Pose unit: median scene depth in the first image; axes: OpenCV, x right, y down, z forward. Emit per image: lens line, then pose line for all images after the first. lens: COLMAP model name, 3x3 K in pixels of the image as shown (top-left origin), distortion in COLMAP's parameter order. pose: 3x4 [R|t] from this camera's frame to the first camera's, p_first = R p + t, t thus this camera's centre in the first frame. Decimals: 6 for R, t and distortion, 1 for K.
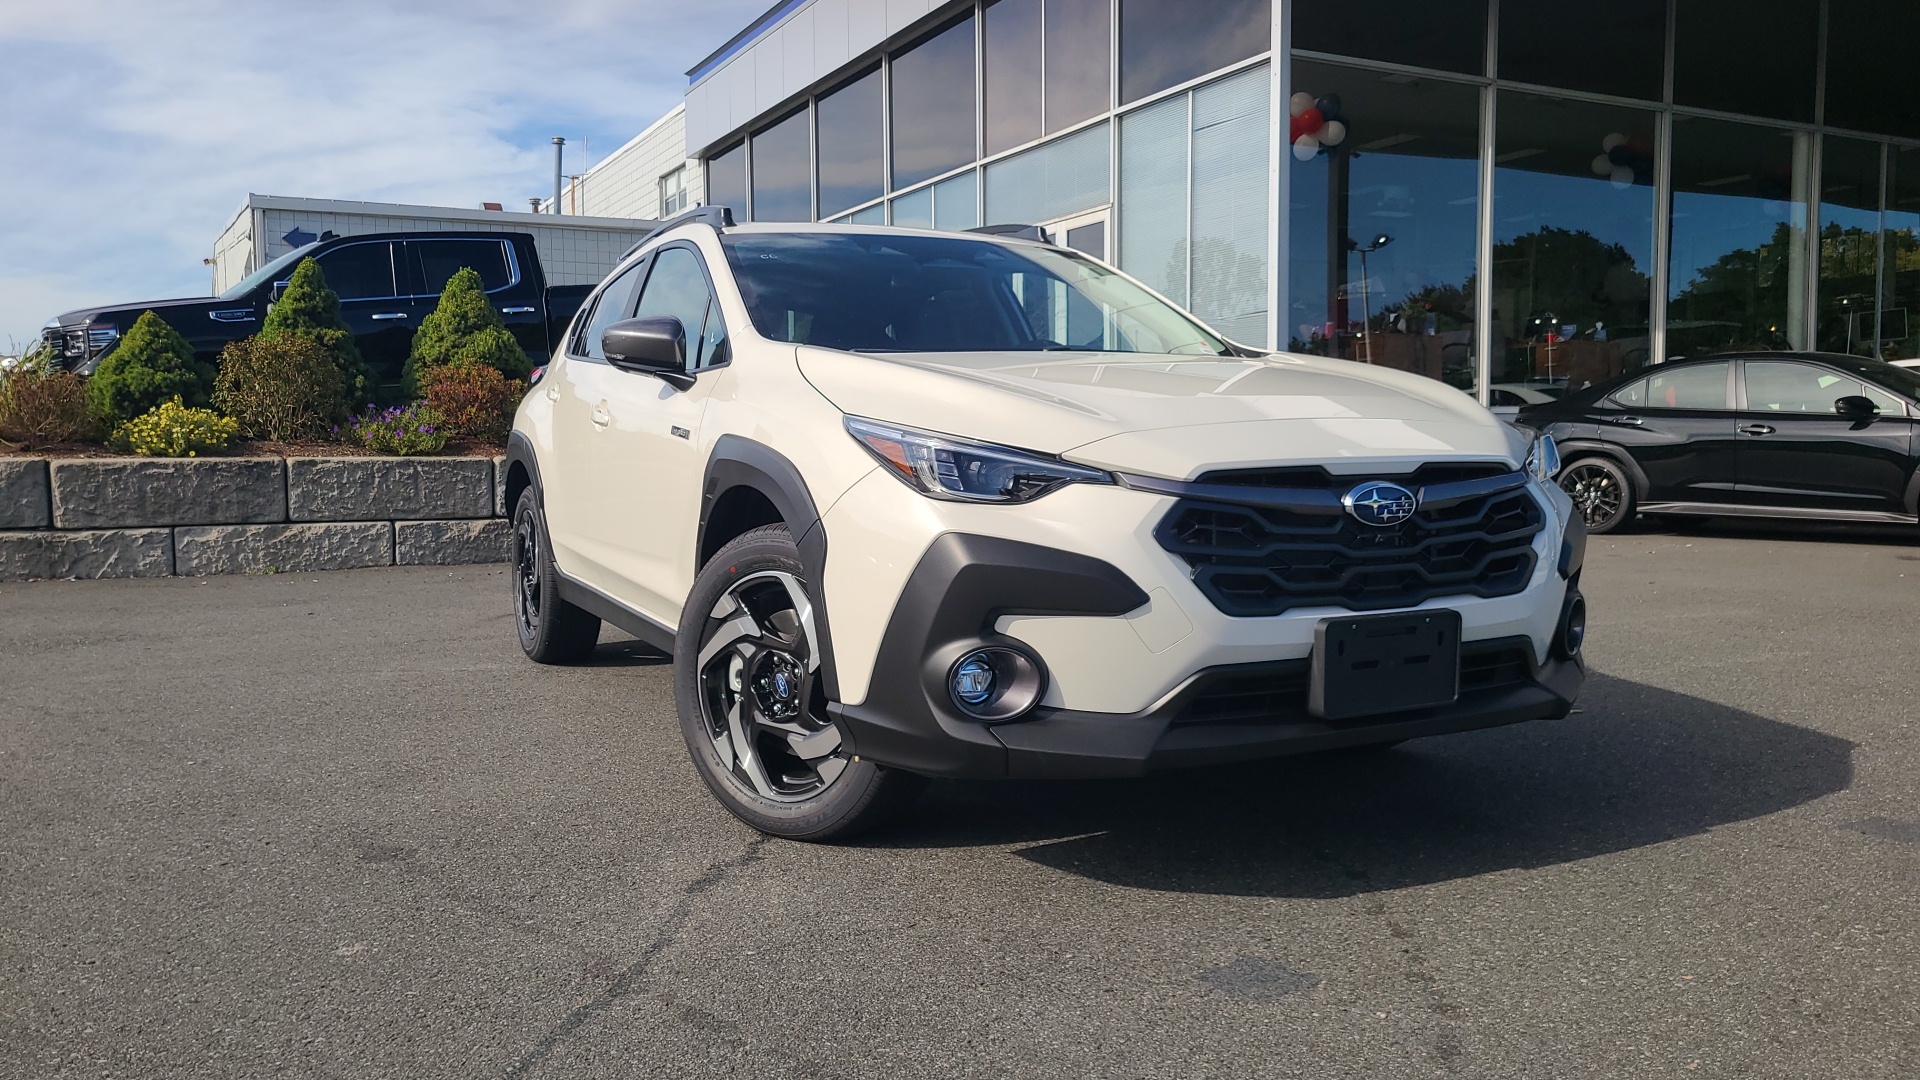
lens RADIAL K [[1441.2, 0, 960.0], [0, 1441.2, 540.0], [0, 0, 1]] dist [0.013968, 0.001252]
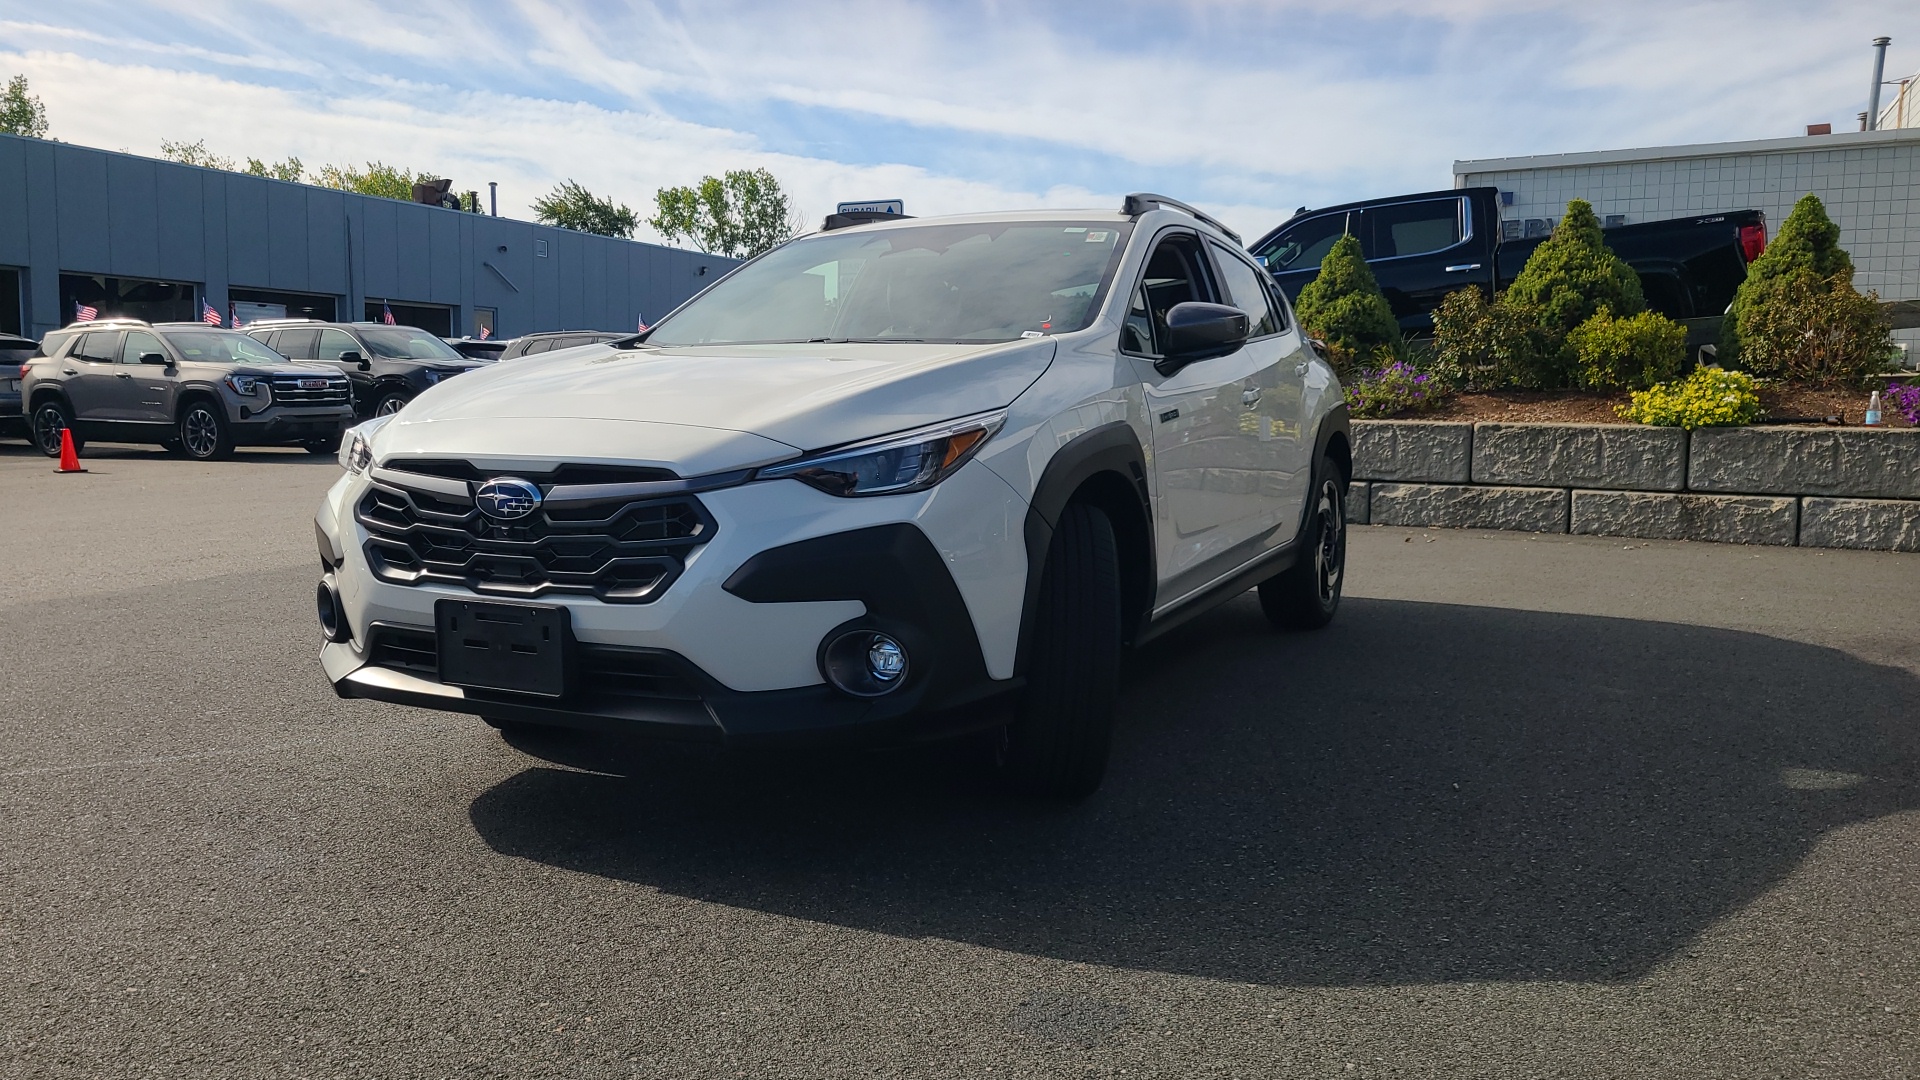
lens RADIAL K [[1501.7, 0, 882.5], [0, 1501.7, 535.8], [0, 0, 1]] dist [0.012260, 0.010100]
pose [[0.576284, 0.089151, -0.812372, 1.165567], [-0.070453, 0.995751, 0.059297, -0.071346], [0.814207, 0.023063, 0.580117, 0.492505]]
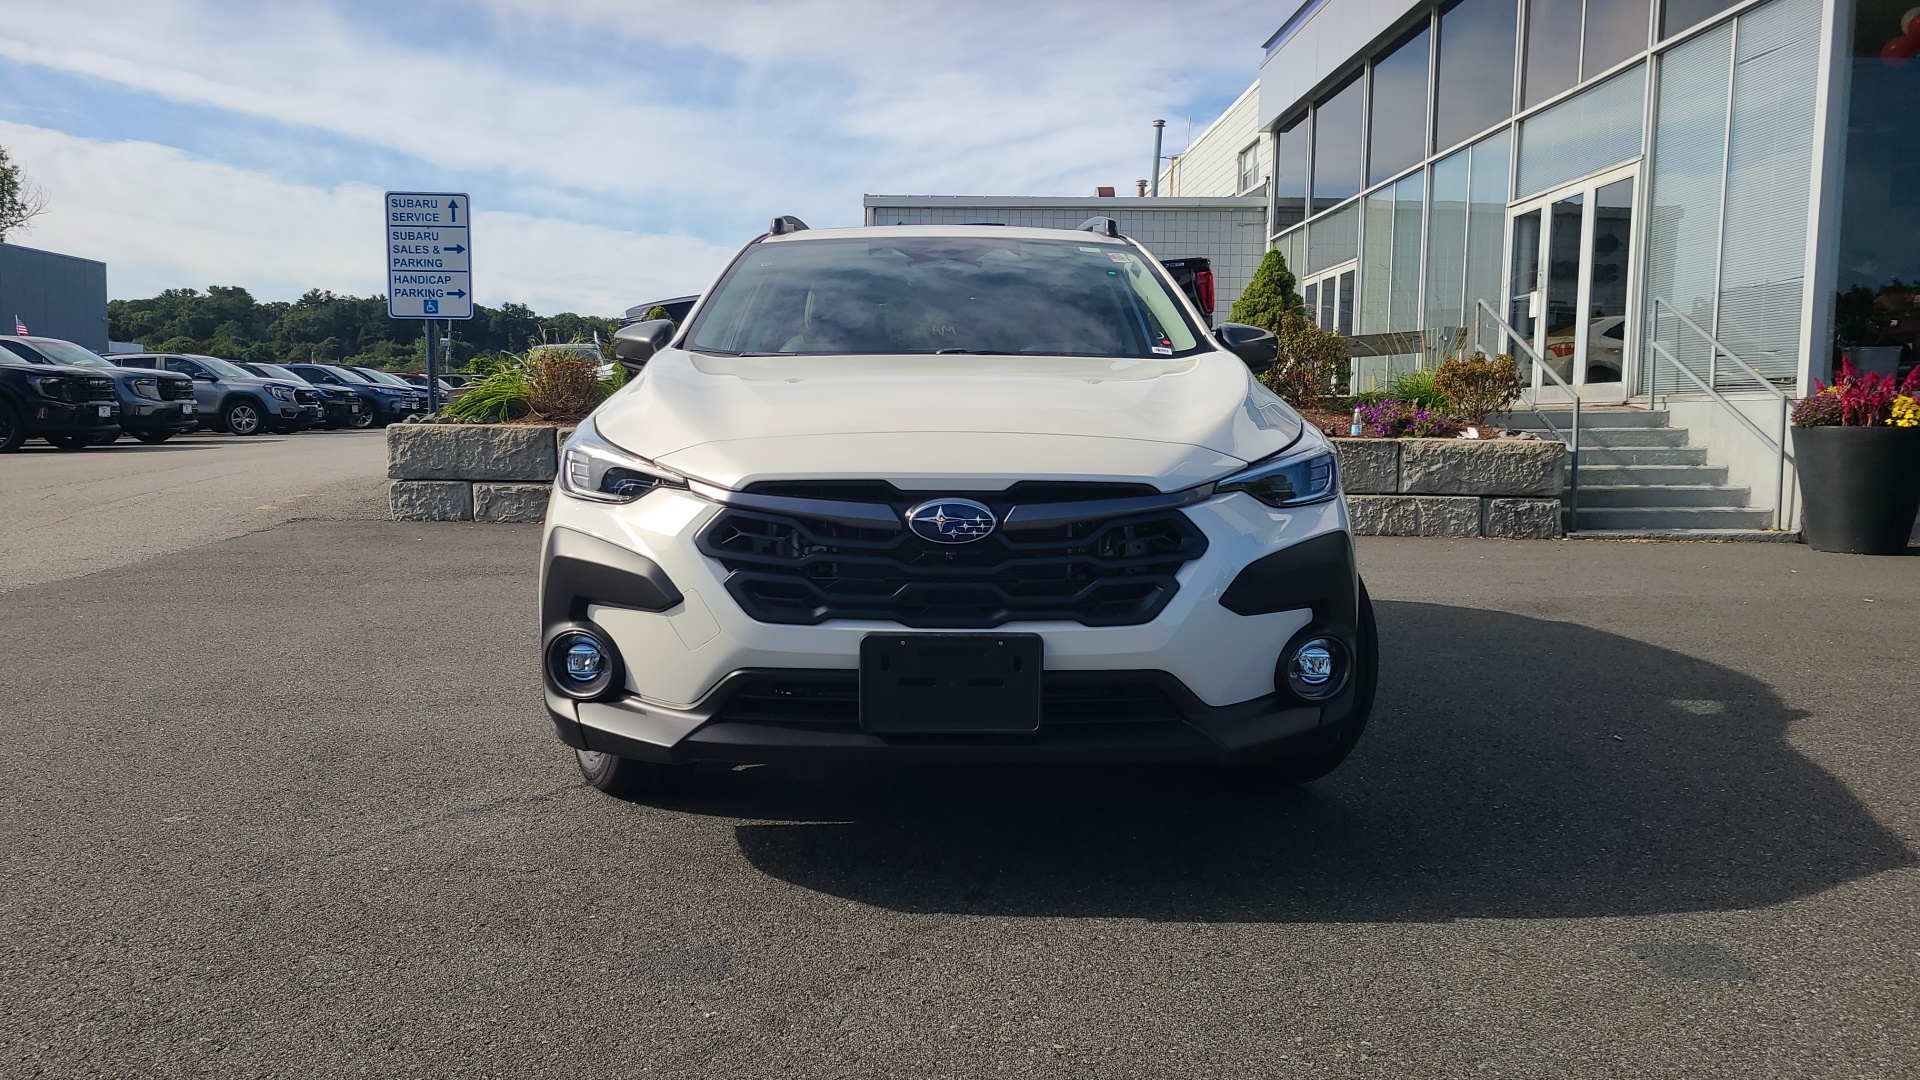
lens RADIAL K [[1437.4, 0, 955.7], [0, 1437.4, 569.1], [0, 0, 1]] dist [0.072165, -0.062501]
pose [[0.898088, 0.067122, -0.434664, 0.614023], [-0.051000, 0.997512, 0.048663, -0.034190], [0.436850, -0.021536, 0.899277, 0.104763]]
